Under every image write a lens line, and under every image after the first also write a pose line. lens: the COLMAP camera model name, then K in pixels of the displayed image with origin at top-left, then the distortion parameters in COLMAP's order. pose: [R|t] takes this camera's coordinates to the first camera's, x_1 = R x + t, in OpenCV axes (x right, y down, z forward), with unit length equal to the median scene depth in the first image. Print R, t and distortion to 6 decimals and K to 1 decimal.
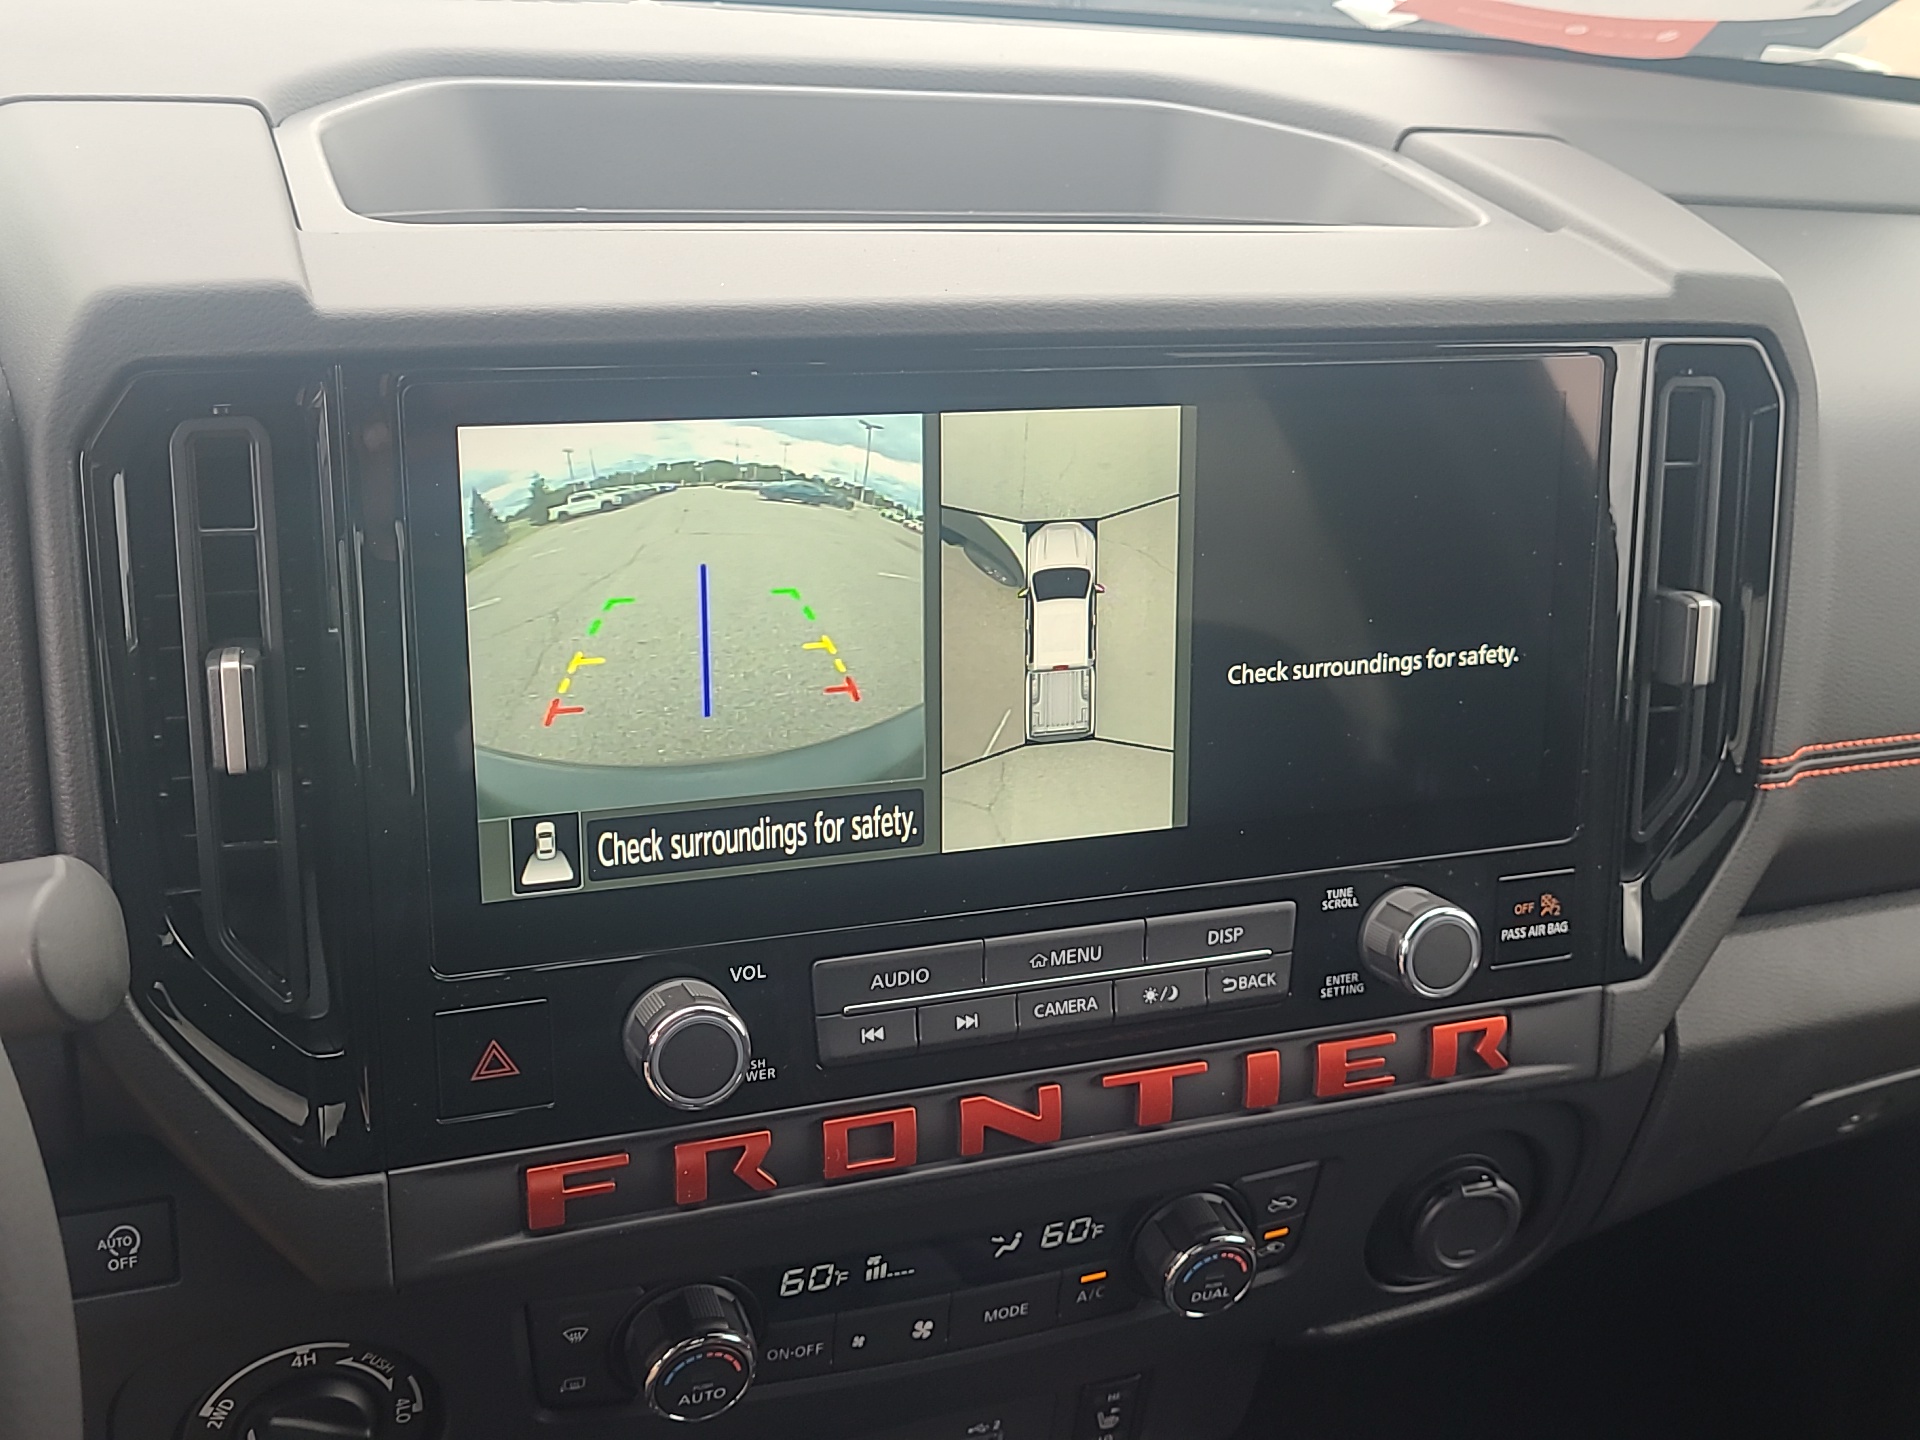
lens RADIAL K [[2108.2, 0, 999.5], [0, 2108.2, 718.4], [0, 0, 1]] dist [0.032021, -0.009295]
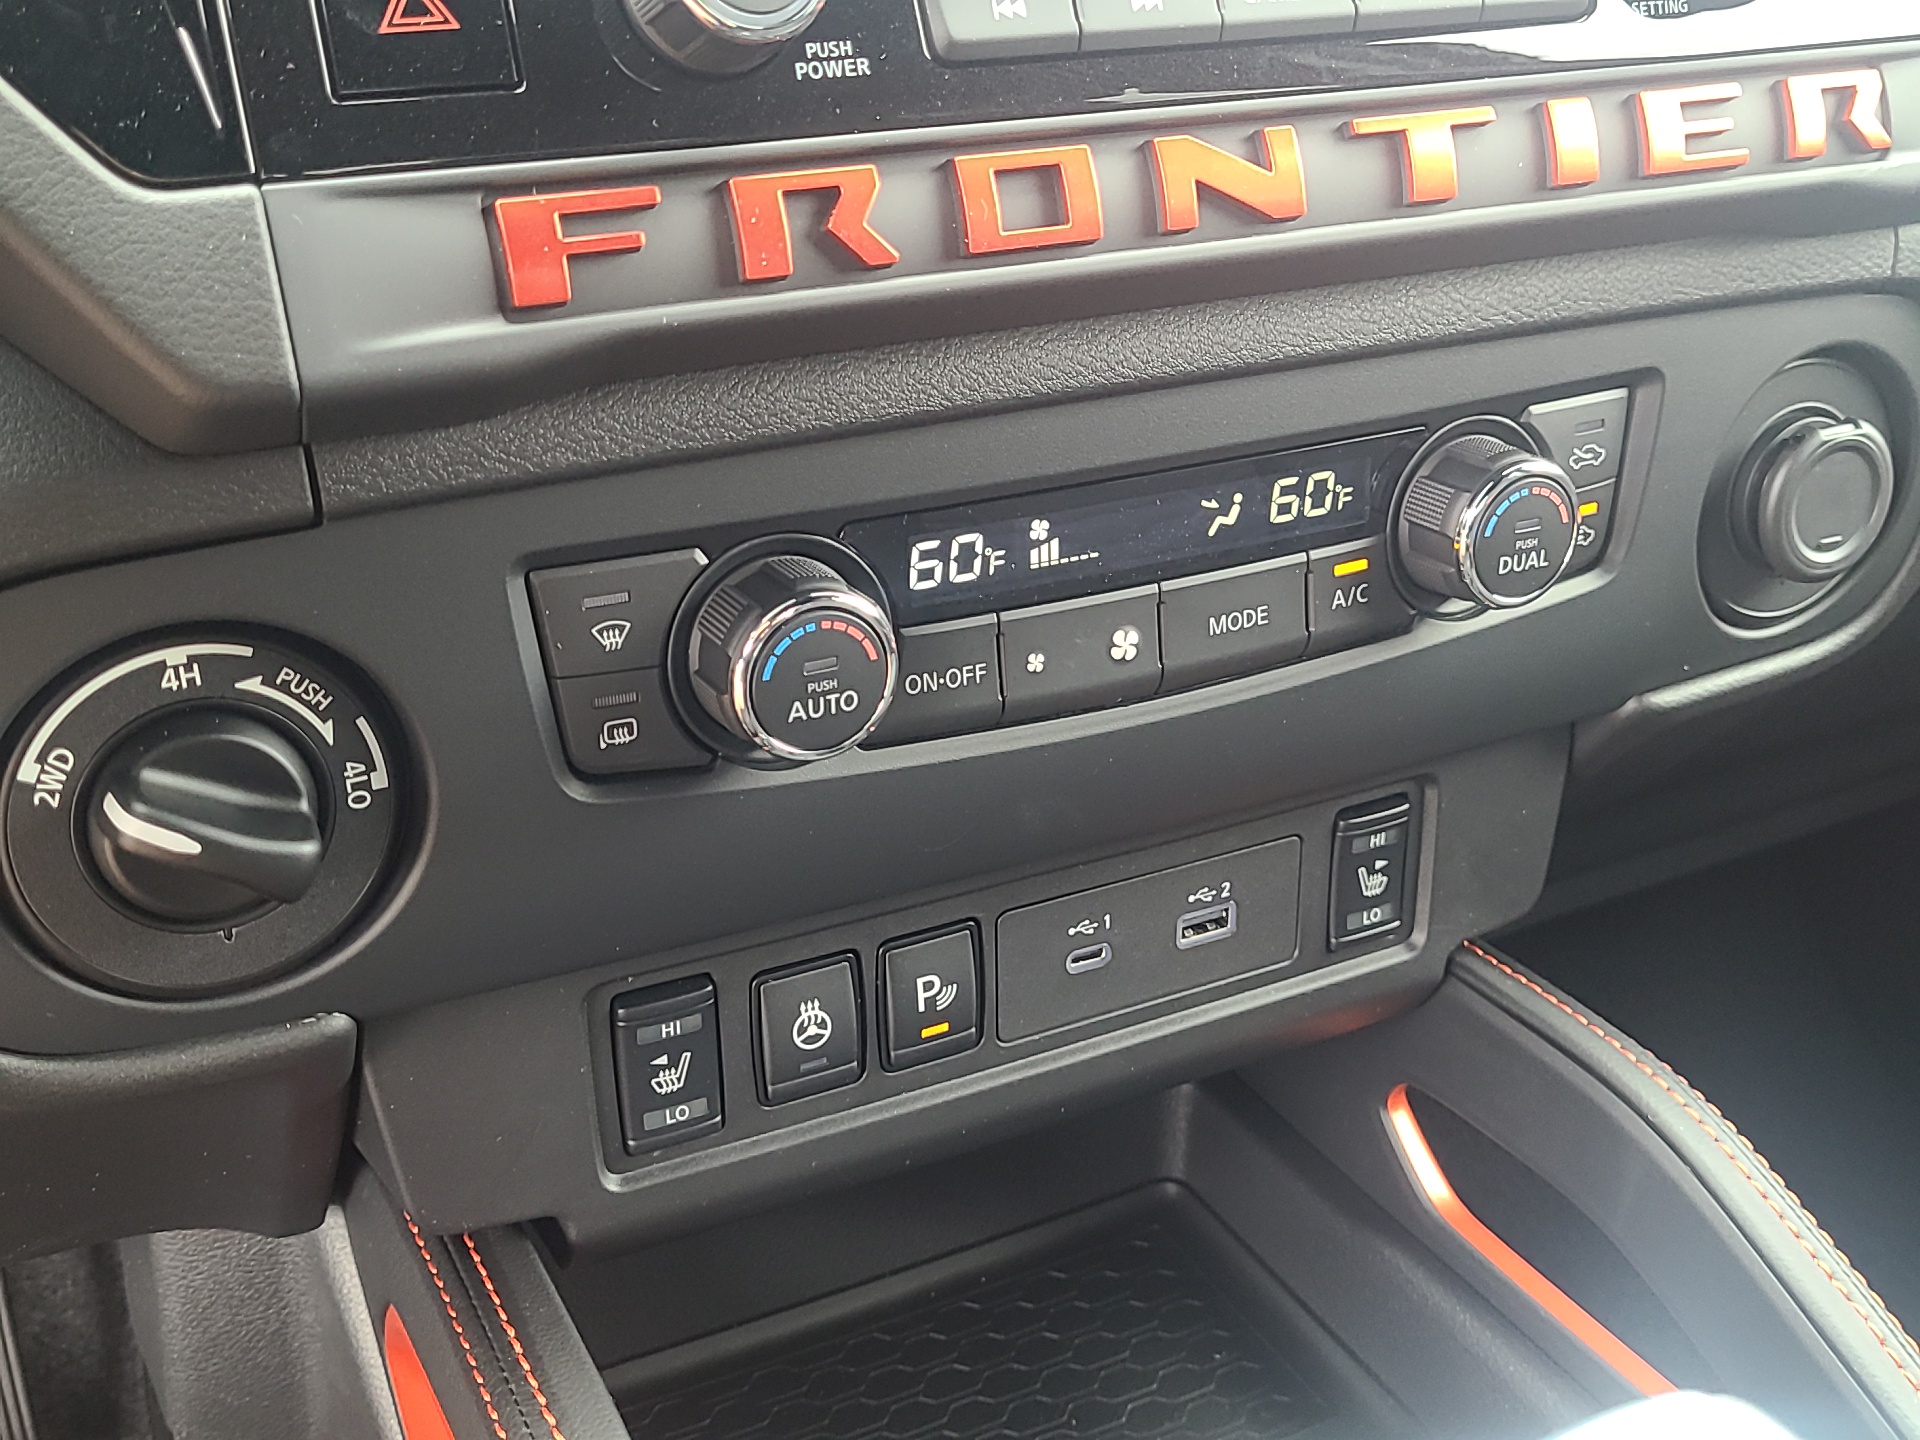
lens RADIAL K [[2063.5, 0, 960.0], [0, 2063.5, 720.0], [0, 0, 1]] dist [0.017119, 0.029967]
pose [[0.985871, -0.161619, 0.044024, -0.123529], [0.165291, 0.981243, -0.099201, 0.379311], [-0.027166, 0.105076, 0.994093, 0.368473]]
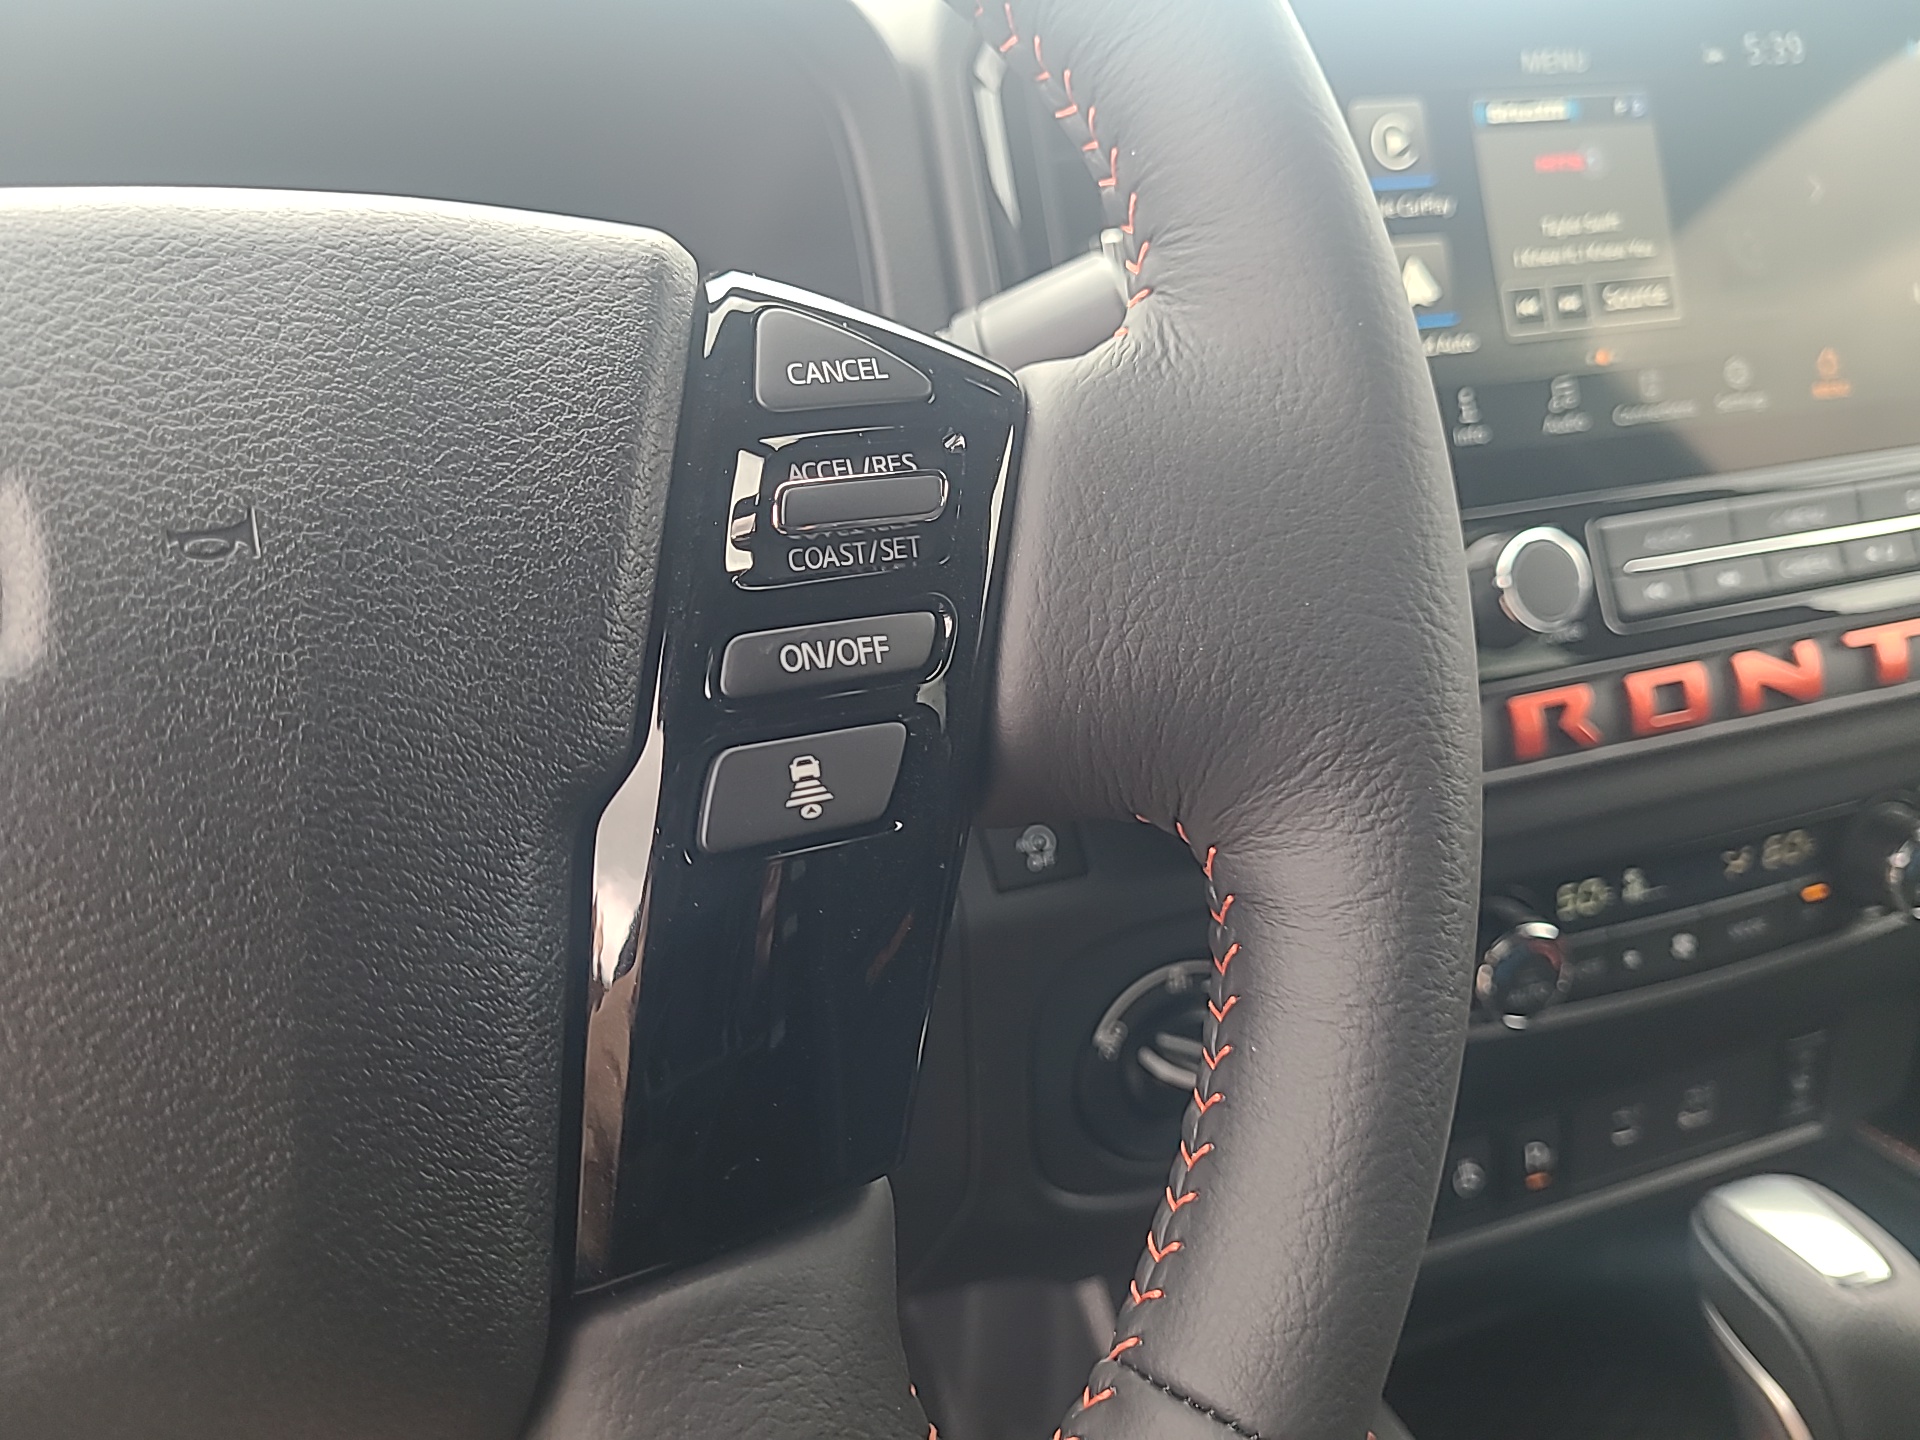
lens RADIAL K [[1463.6, 0, 960.0], [0, 1463.6, 720.0], [0, 0, 1]] dist [0.003977, 0.001625]
pose [[0.983527, -0.164858, -0.074134, -0.331671], [0.146123, 0.966548, -0.210794, 0.289821], [0.106405, 0.196489, 0.974715, 0.222519]]
